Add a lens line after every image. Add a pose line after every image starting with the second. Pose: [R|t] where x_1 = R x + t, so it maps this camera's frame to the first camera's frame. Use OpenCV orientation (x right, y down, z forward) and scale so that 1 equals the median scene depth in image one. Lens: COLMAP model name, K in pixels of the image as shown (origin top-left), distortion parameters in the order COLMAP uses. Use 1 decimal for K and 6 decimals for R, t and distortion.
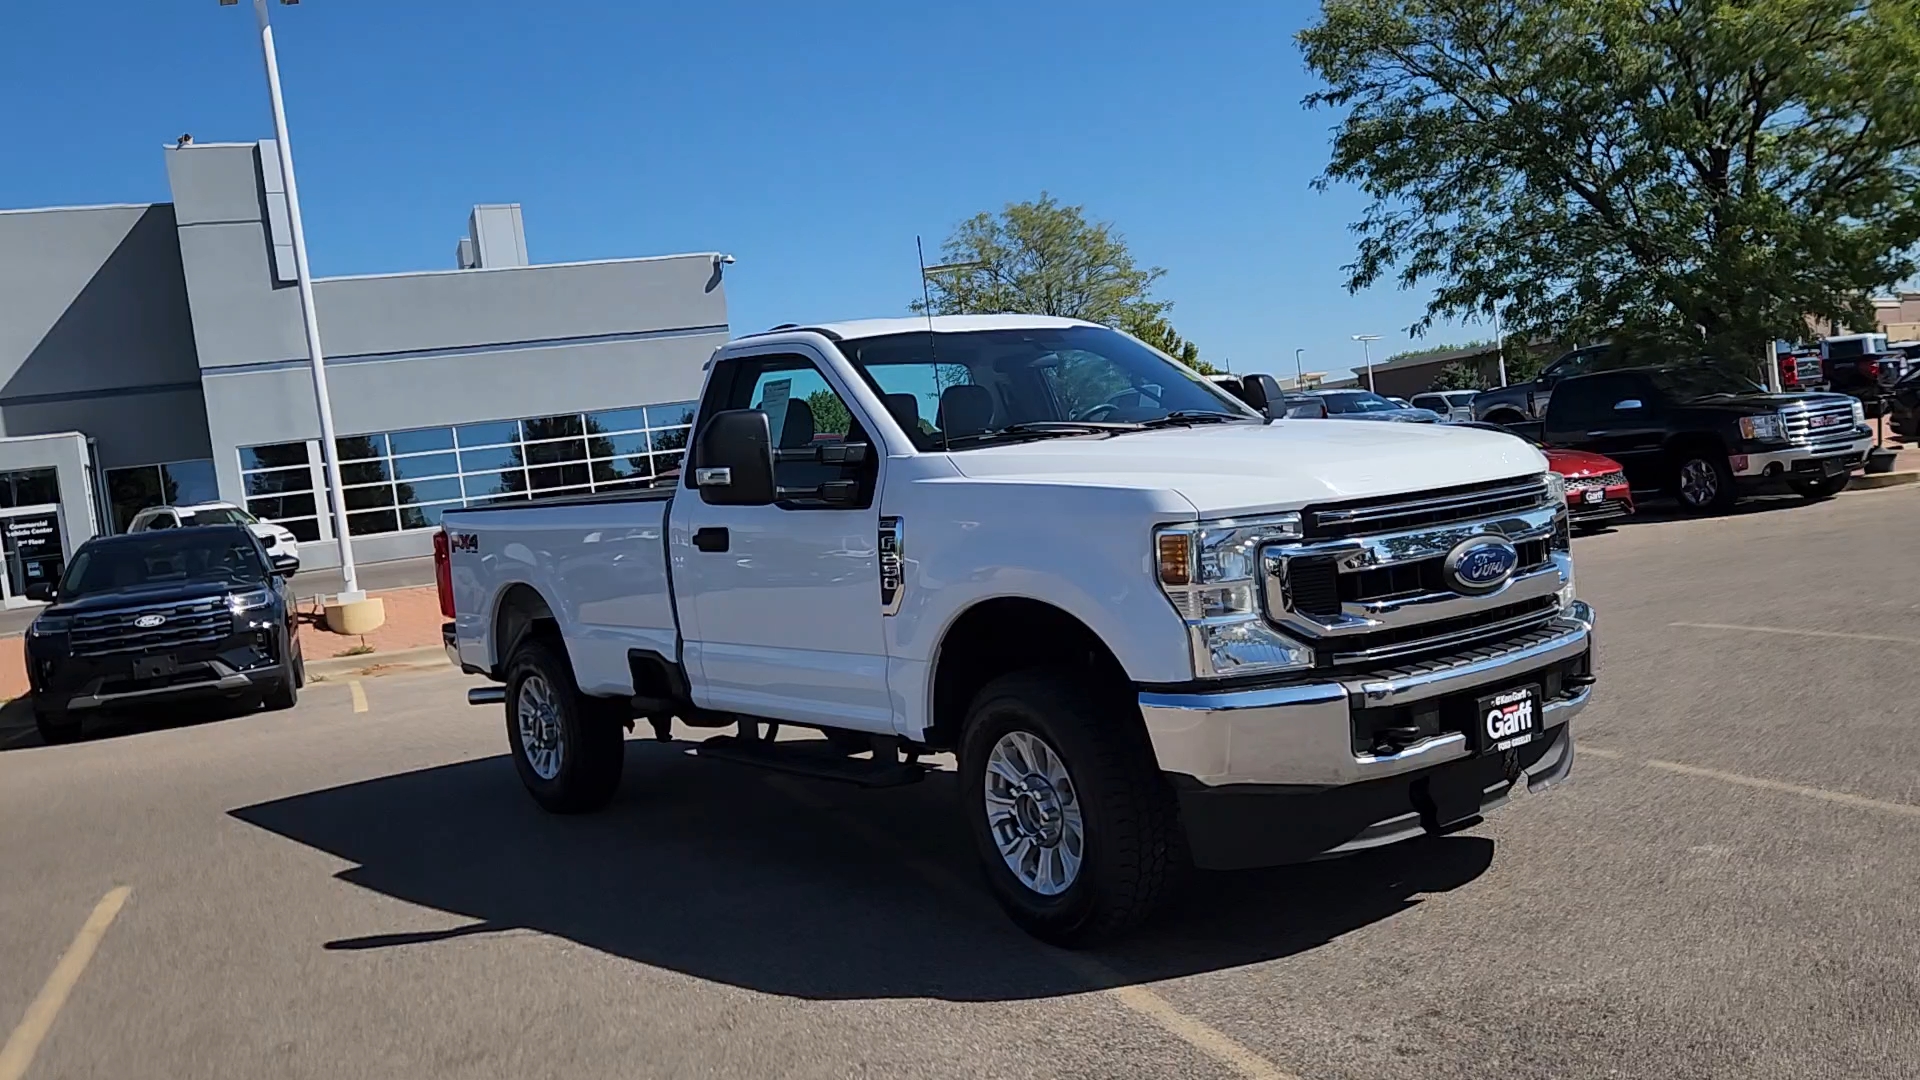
lens RADIAL K [[1624.5, 0, 947.3], [0, 1624.5, 570.2], [0, 0, 1]] dist [0.036619, -0.033521]
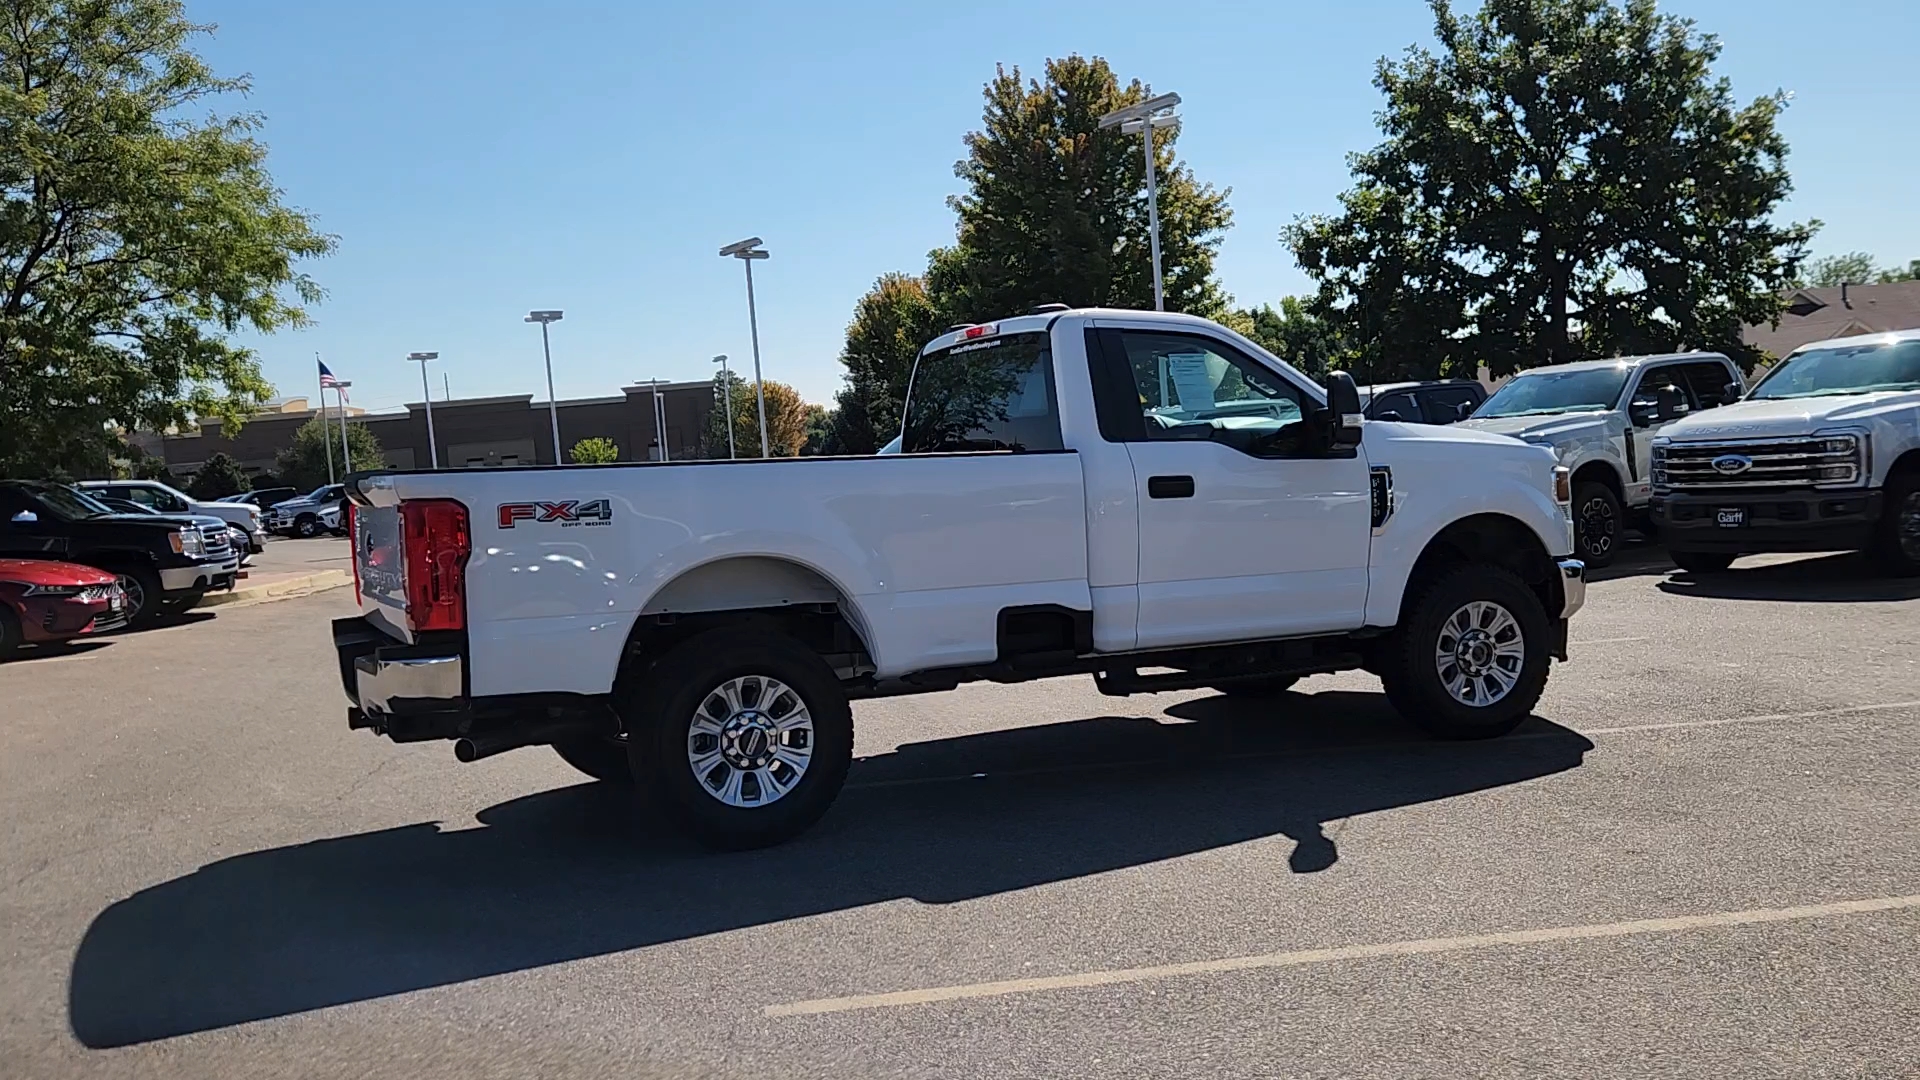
lens RADIAL K [[1622.6, 0, 947.7], [0, 1622.6, 572.8], [0, 0, 1]] dist [0.034081, -0.018793]
pose [[0.219898, 0.023548, 0.975239, -1.368650], [0.093759, 0.994570, -0.045156, 0.081834], [-0.971007, 0.101367, 0.216496, 0.995913]]
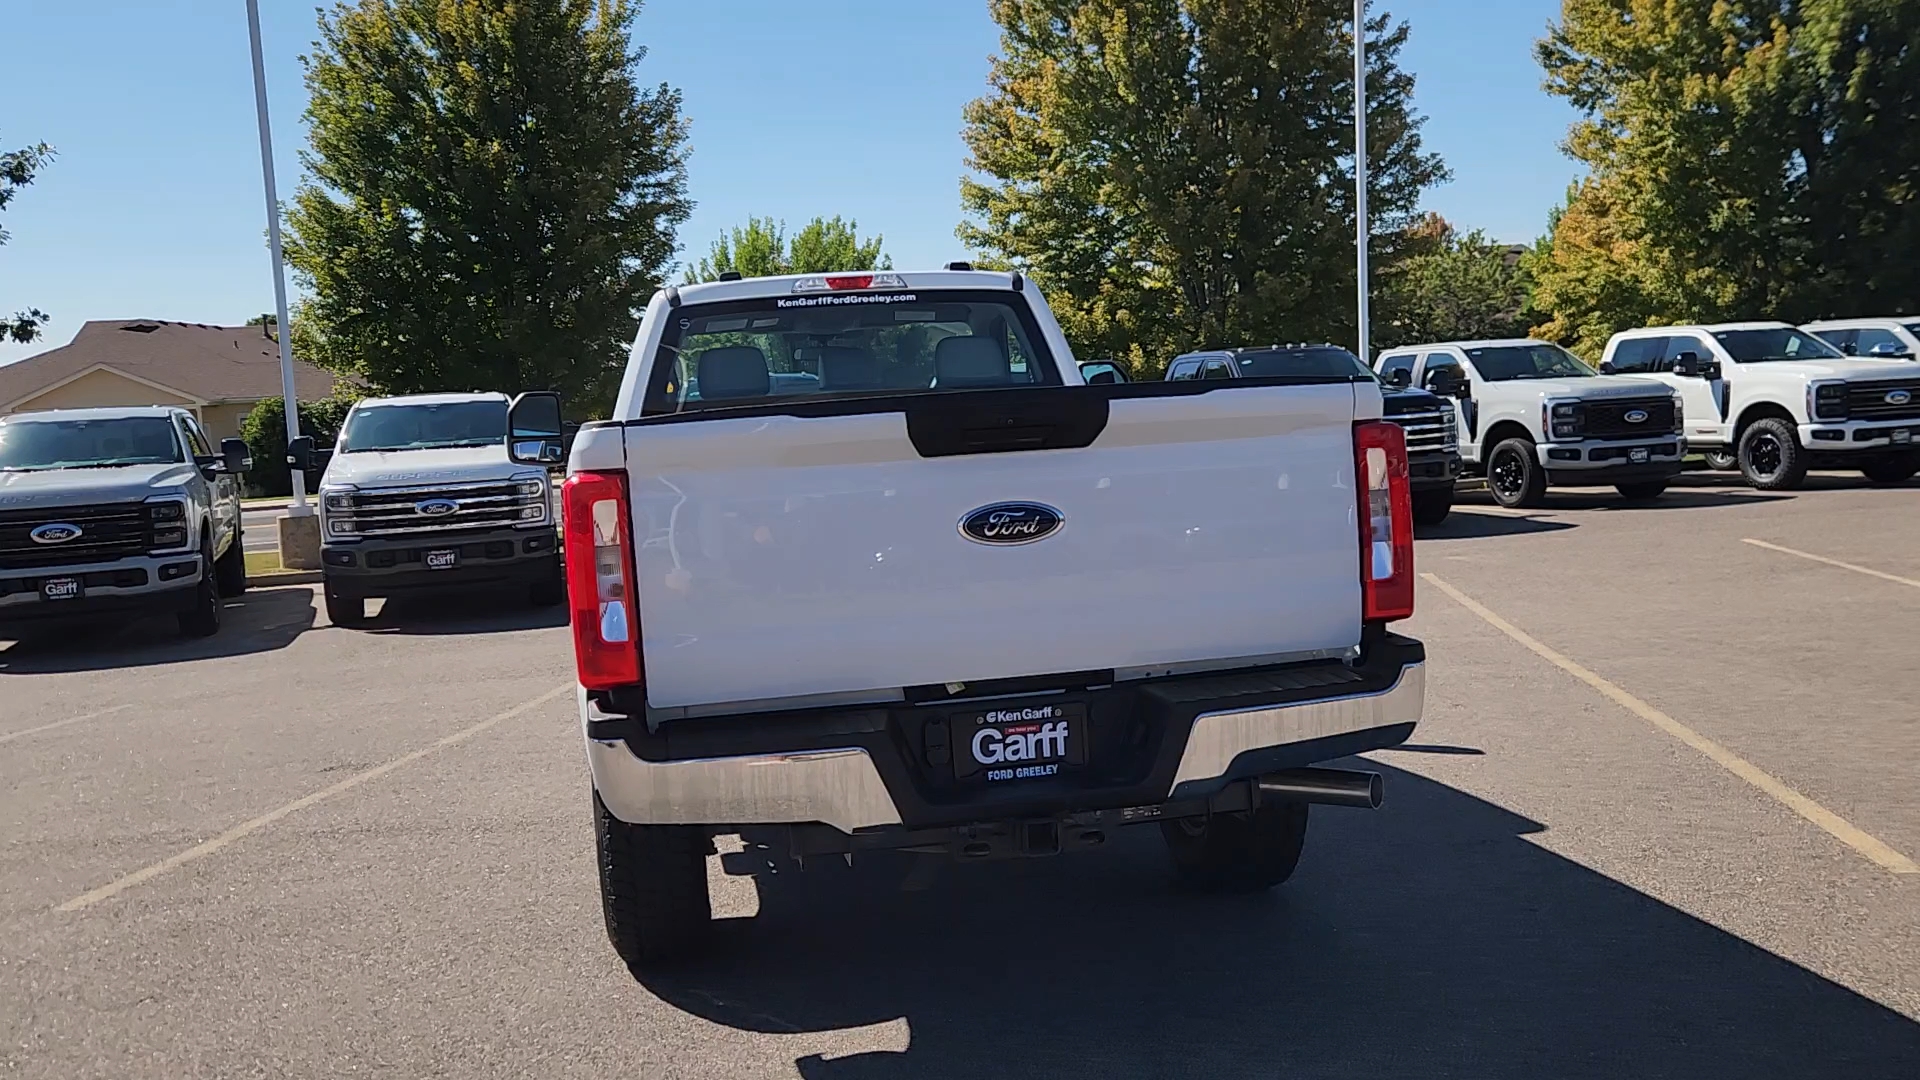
lens RADIAL K [[1624.5, 0, 947.3], [0, 1624.5, 570.2], [0, 0, 1]] dist [0.036619, -0.033521]
pose [[-0.869245, 0.114293, 0.480988, -0.630677], [0.178770, 0.979741, 0.090267, -0.069619], [-0.460927, 0.164451, -0.872068, 2.193776]]
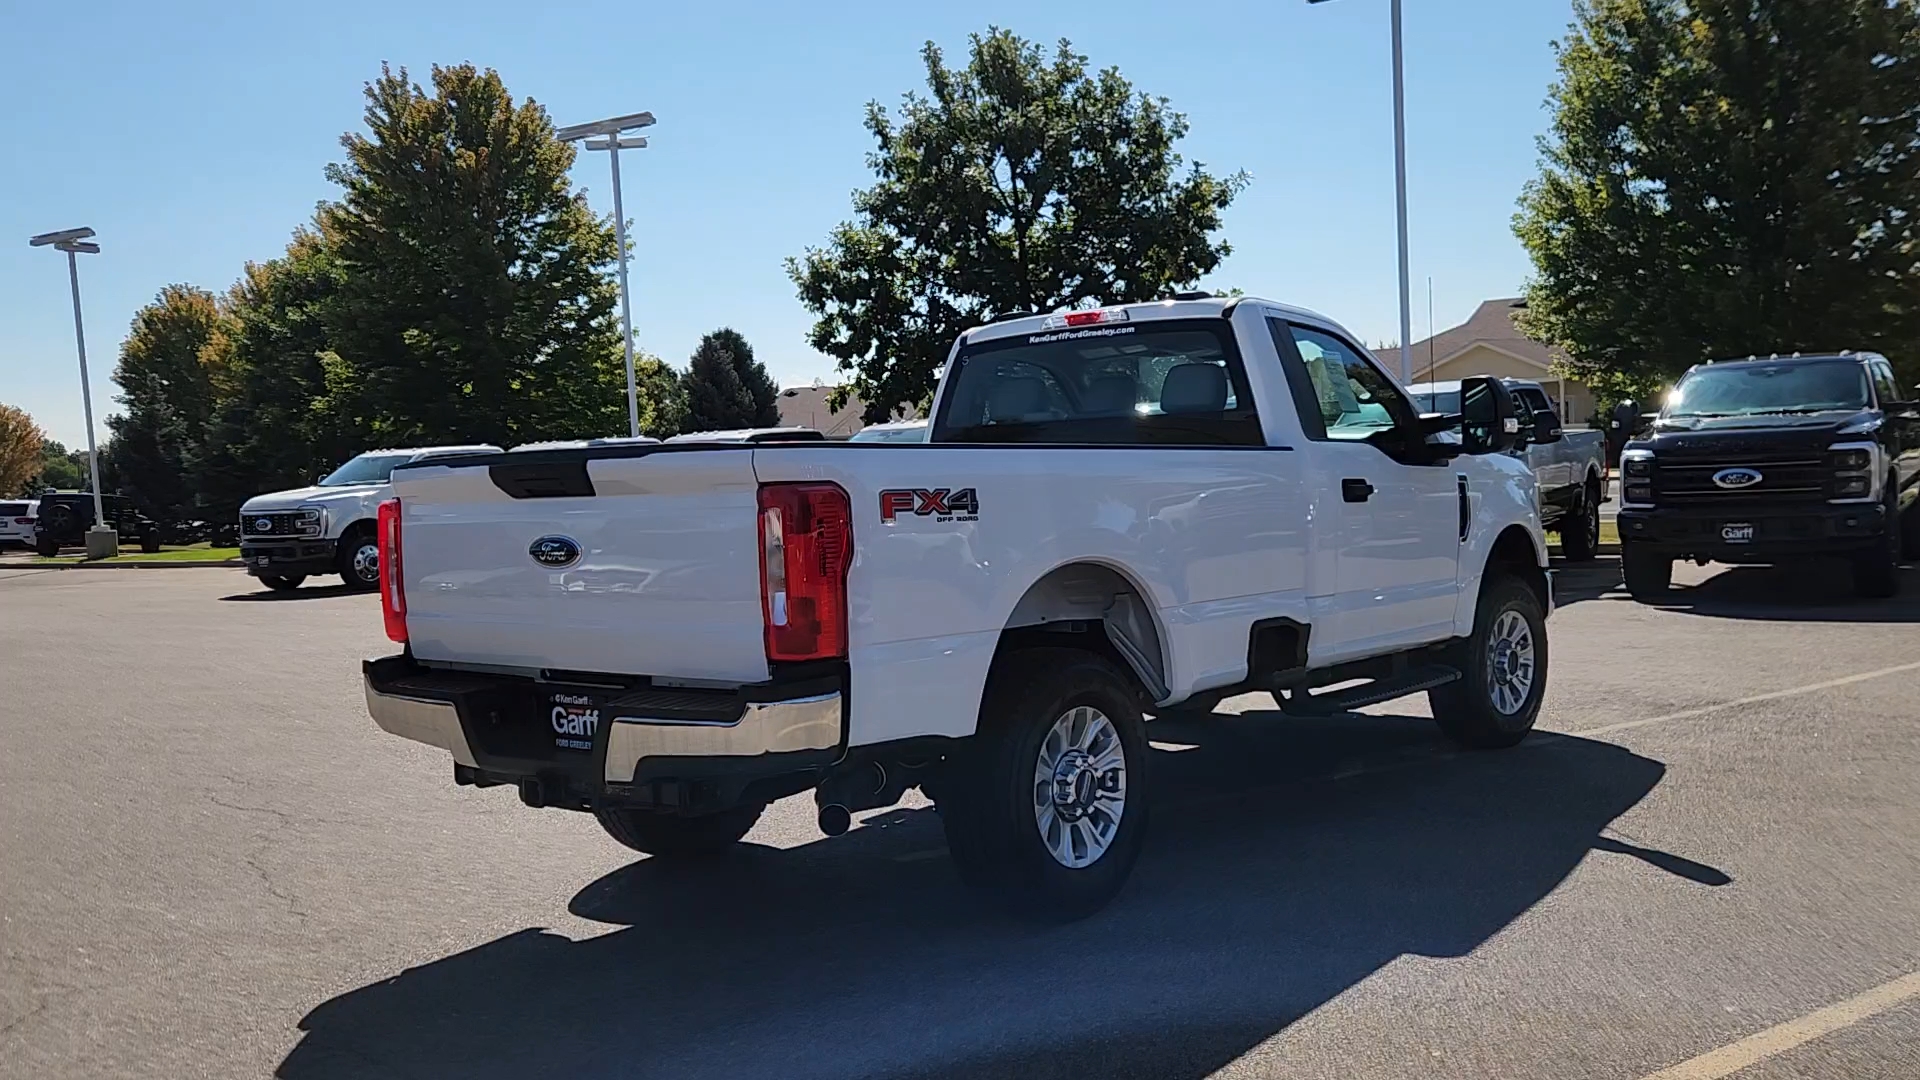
lens RADIAL K [[1622.6, 0, 947.7], [0, 1622.6, 572.8], [0, 0, 1]] dist [0.034081, -0.018793]
pose [[-0.215451, 0.049681, 0.975250, -1.197252], [0.122672, 0.992170, -0.023442, 0.028181], [-0.968779, 0.114585, -0.219859, 1.619642]]
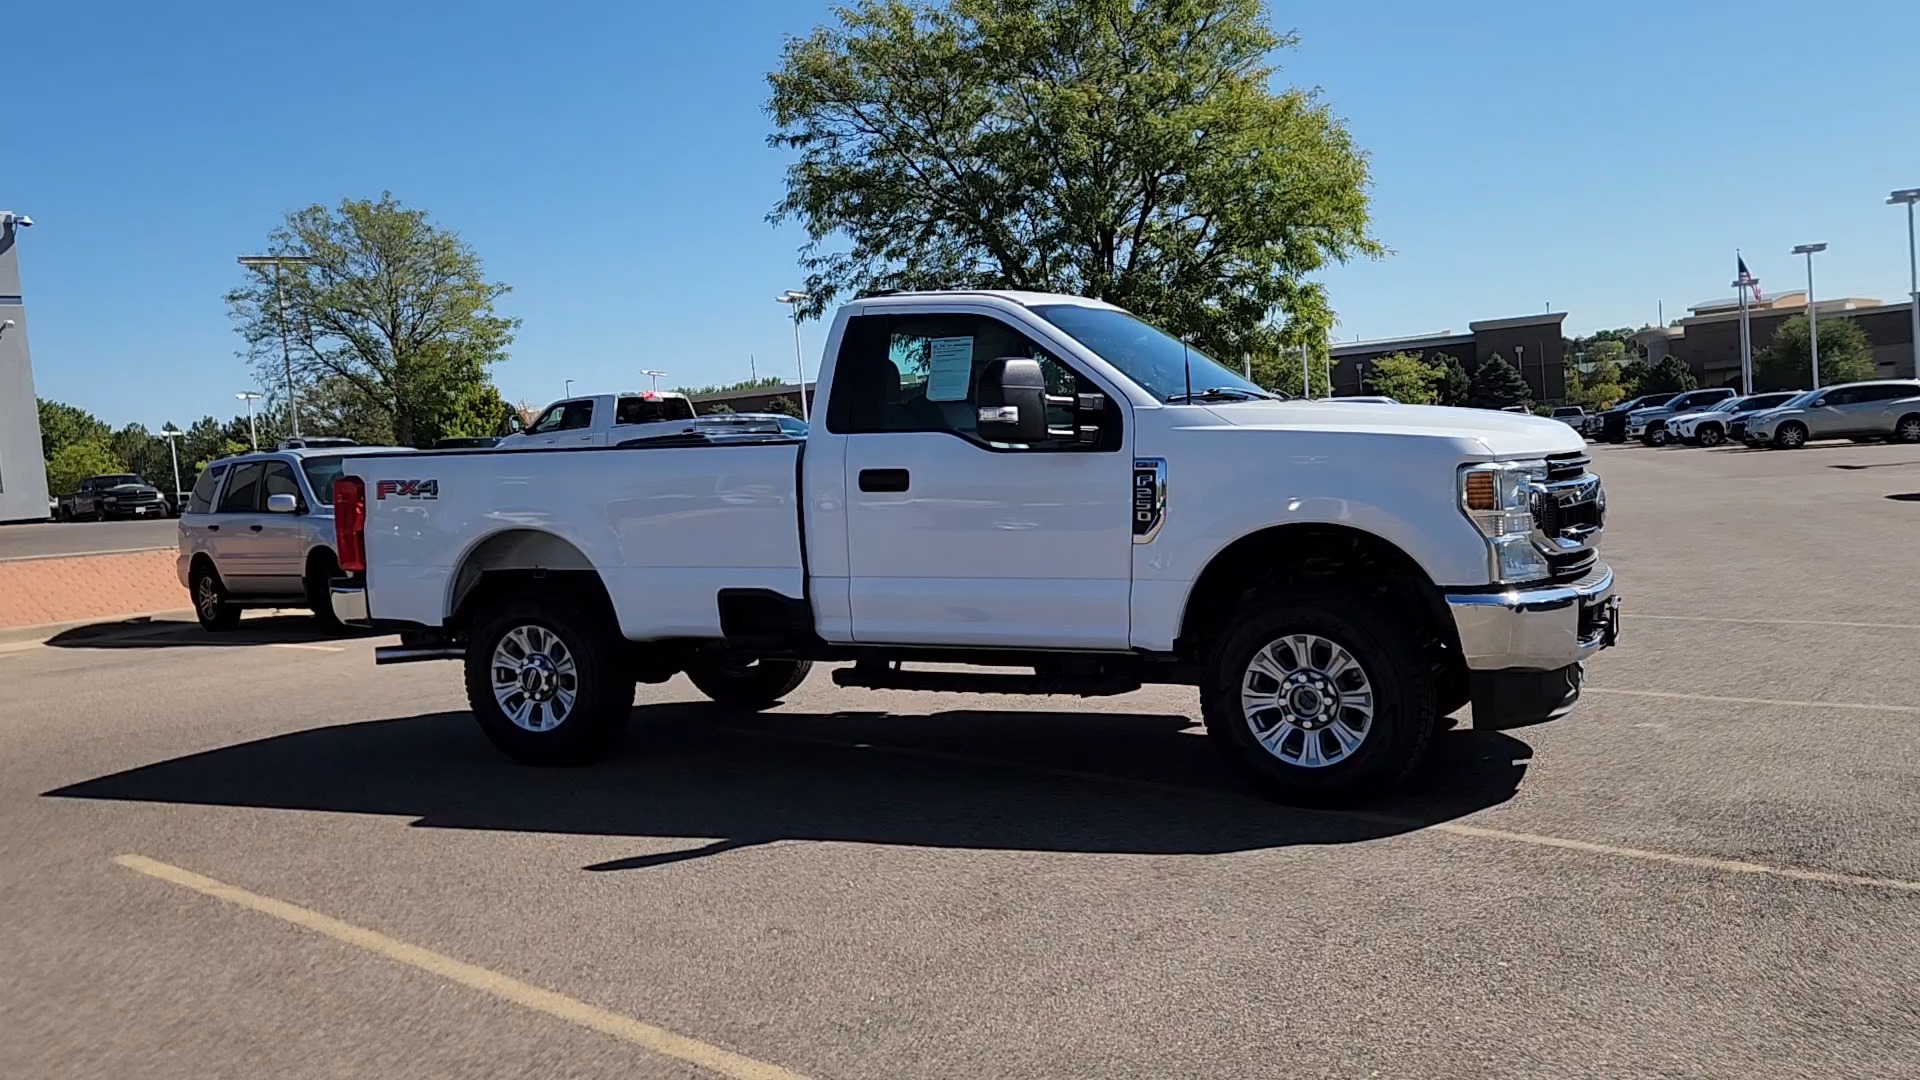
lens RADIAL K [[1622.6, 0, 947.7], [0, 1622.6, 572.8], [0, 0, 1]] dist [0.034081, -0.018793]
pose [[0.891625, 0.019432, 0.452358, -0.643423], [-0.010606, 0.999701, -0.022038, 0.071502], [-0.452650, 0.014852, 0.891564, 0.026344]]
